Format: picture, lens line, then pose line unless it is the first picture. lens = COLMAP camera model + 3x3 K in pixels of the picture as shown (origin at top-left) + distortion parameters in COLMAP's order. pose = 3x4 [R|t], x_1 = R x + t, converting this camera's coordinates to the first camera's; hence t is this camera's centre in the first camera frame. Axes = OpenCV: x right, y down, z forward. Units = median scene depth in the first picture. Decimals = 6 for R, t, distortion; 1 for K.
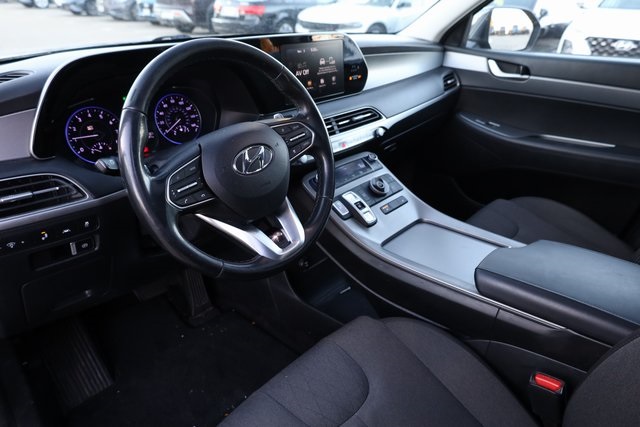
lens RADIAL K [[441.3, 0, 320.2], [0, 441.3, 213.3], [0, 0, 1]] dist [0.017309, -0.004146]
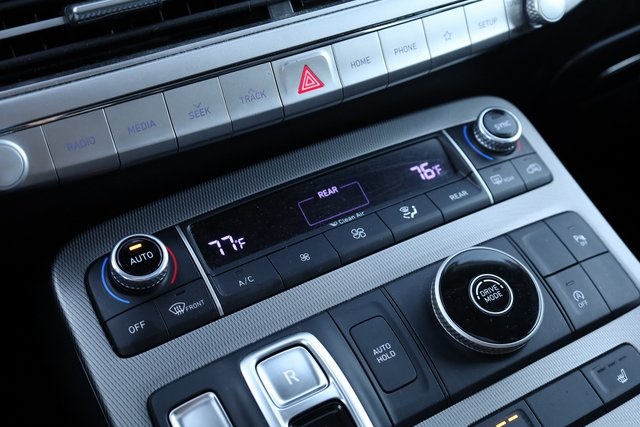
lens RADIAL K [[855.5, 0, 318.6], [0, 855.5, 210.7], [0, 0, 1]] dist [0.002850, 0.000000]
pose [[0.950618, 0.059971, -0.304514, 0.178794], [-0.041050, 0.996829, 0.068167, -0.123471], [0.307637, -0.052300, 0.950066, 0.648375]]
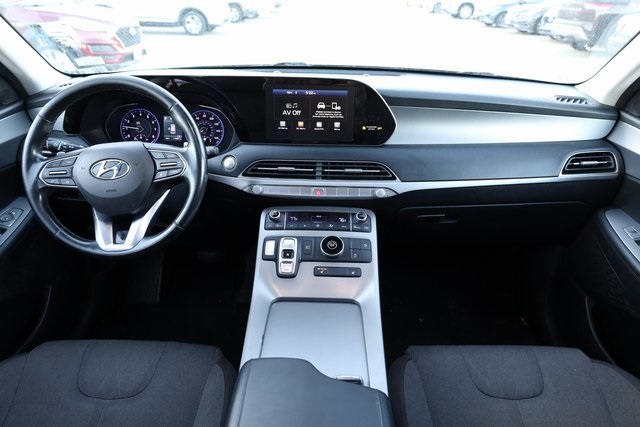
lens RADIAL K [[441.3, 0, 318.5], [0, 441.3, 214.1], [0, 0, 1]] dist [0.017309, -0.004146]
pose [[0.653910, 0.333249, -0.679226, 0.731961], [-0.344933, 0.930350, 0.124382, -0.232877], [0.673367, 0.152953, 0.723313, 0.314327]]
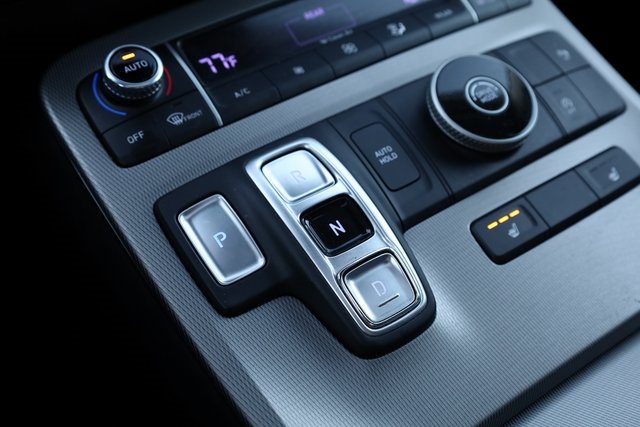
lens RADIAL K [[855.5, 0, 323.3], [0, 855.5, 209.9], [0, 0, 1]] dist [0.002850, 0.000000]
pose [[0.975000, 0.018855, -0.221402, 0.153510], [0.006810, 0.993390, 0.114585, -0.059765], [0.222099, -0.113228, 0.968427, 0.639100]]
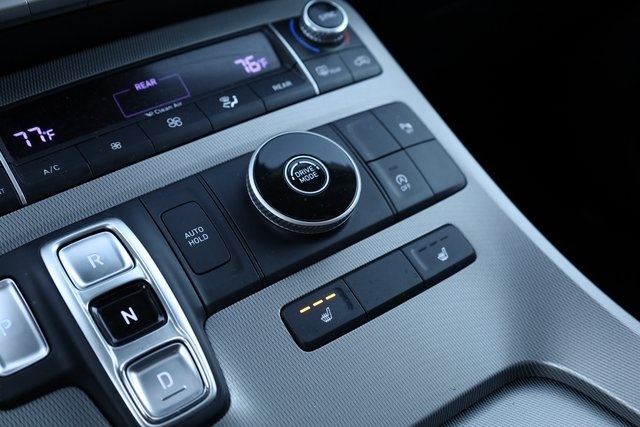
lens RADIAL K [[855.5, 0, 320.2], [0, 855.5, 212.6], [0, 0, 1]] dist [0.002850, 0.000000]
pose [[0.976579, 0.032098, -0.212751, 0.222682], [-0.011204, 0.995055, 0.098695, -0.085958], [0.214867, -0.094000, 0.972109, 0.664960]]
